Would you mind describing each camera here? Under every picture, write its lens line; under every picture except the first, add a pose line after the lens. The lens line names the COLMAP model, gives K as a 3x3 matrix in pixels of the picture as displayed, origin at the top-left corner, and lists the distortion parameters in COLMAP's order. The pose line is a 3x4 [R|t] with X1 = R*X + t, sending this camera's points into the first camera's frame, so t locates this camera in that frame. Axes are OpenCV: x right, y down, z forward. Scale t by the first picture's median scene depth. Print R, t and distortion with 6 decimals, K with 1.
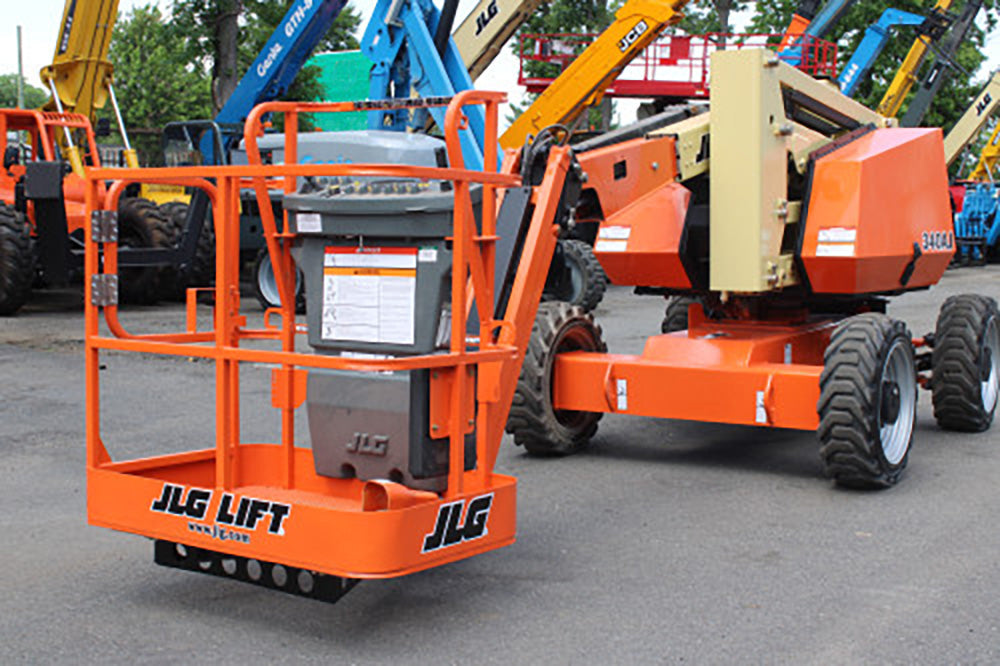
lens RADIAL K [[1453.1, 0, 500.0], [0, 1453.1, 338.4], [0, 0, 1]] dist [-0.052843, 0.000000]
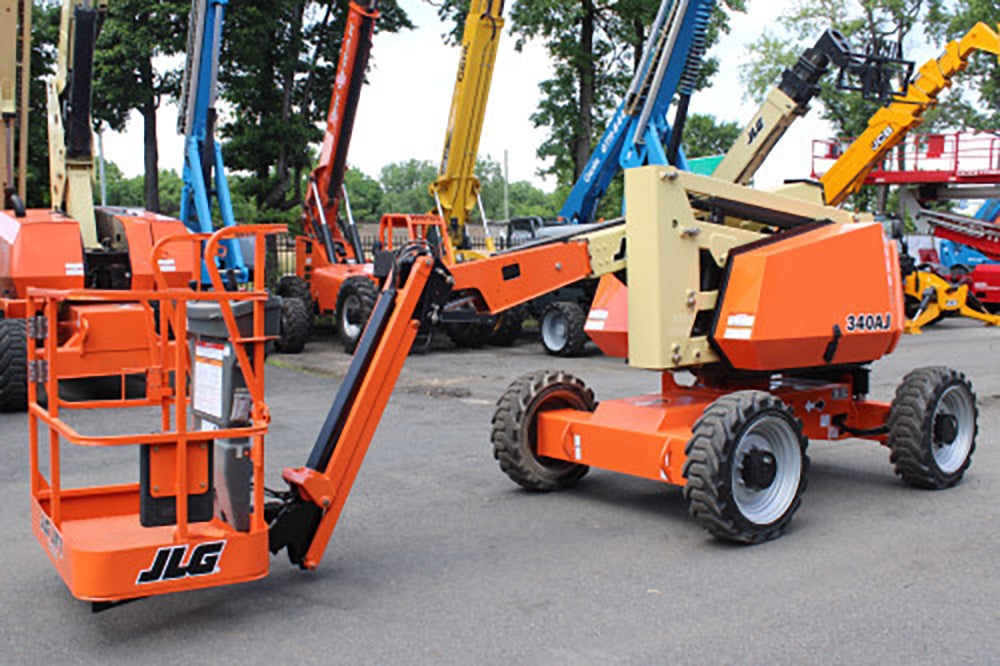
lens RADIAL K [[1025.3, 0, 499.9], [0, 1025.3, 325.0], [0, 0, 1]] dist [-0.102982, 0.000000]
pose [[0.922819, 0.006581, -0.385178, 0.366232], [-0.018285, 0.999475, -0.026730, -0.041808], [0.384800, 0.031709, 0.922455, 0.170132]]
